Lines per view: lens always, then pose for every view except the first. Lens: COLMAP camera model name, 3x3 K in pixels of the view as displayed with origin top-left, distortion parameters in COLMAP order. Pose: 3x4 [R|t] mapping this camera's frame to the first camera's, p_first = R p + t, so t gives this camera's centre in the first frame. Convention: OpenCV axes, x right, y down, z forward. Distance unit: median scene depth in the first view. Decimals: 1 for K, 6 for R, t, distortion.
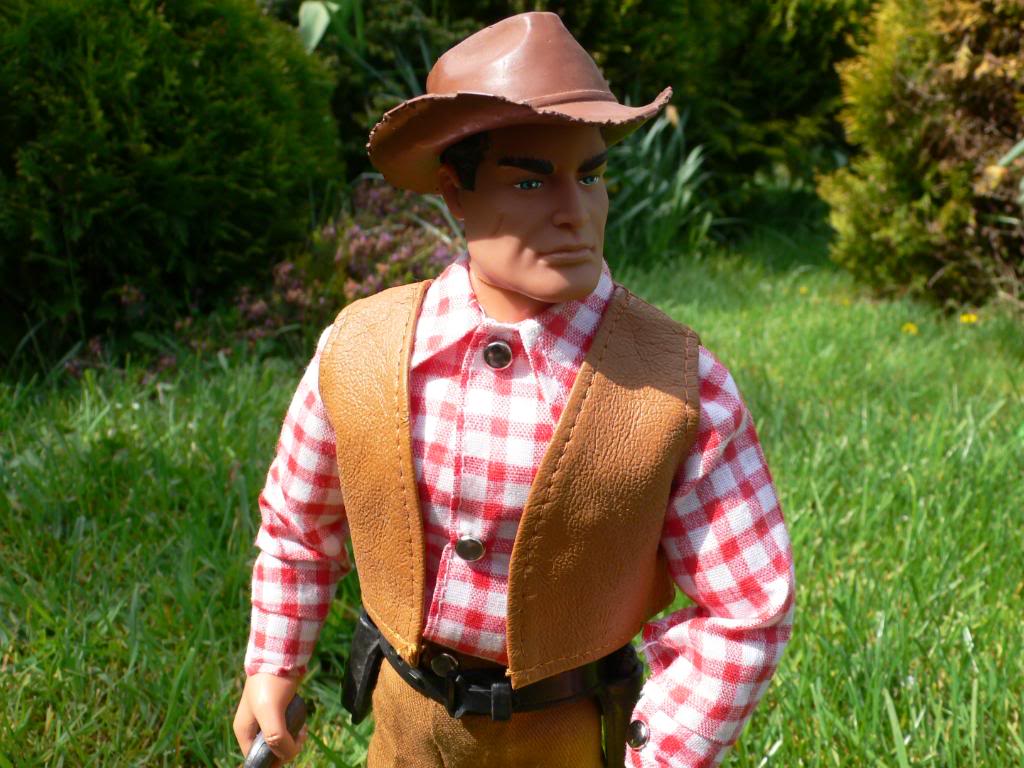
lens RADIAL K [[1059.3, 0, 377.3], [0, 1059.3, 382.8], [0, 0, 1]] dist [-0.099908, -0.012538]
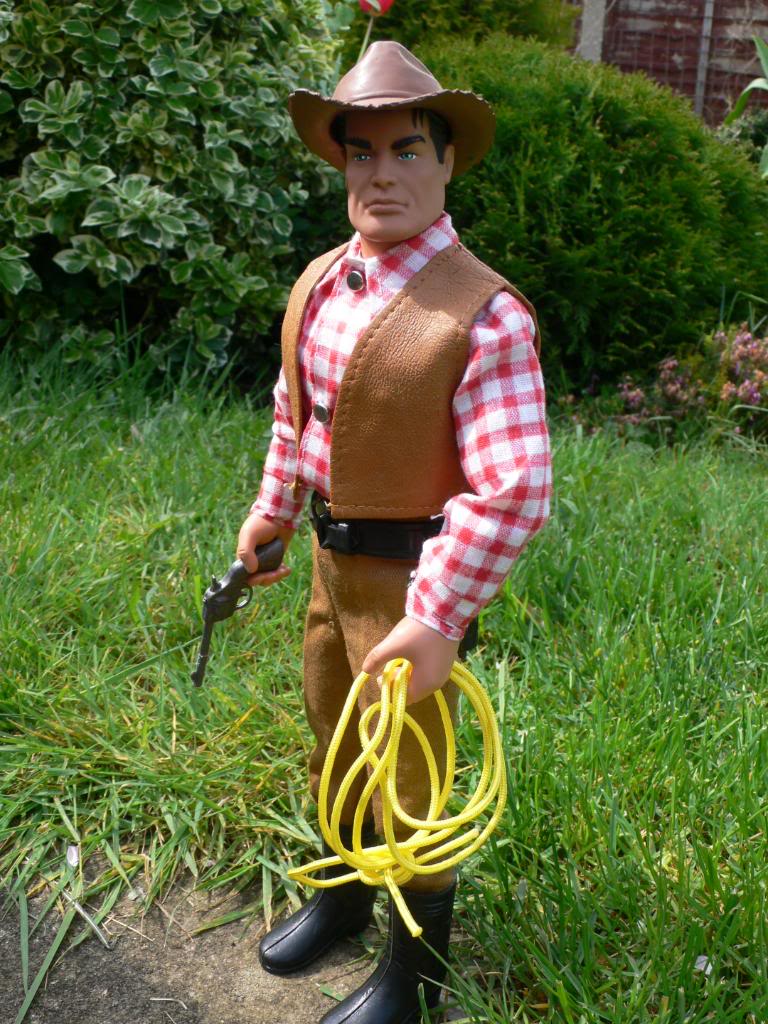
lens RADIAL K [[1075.7, 0, 384.0], [0, 1075.7, 512.0], [0, 0, 1]] dist [-0.101600, 0.061624]
pose [[0.834686, 0.178818, -0.520888, 0.946451], [-0.192301, 0.980919, 0.028597, 0.230010], [0.516062, 0.076298, 0.853146, -0.204502]]
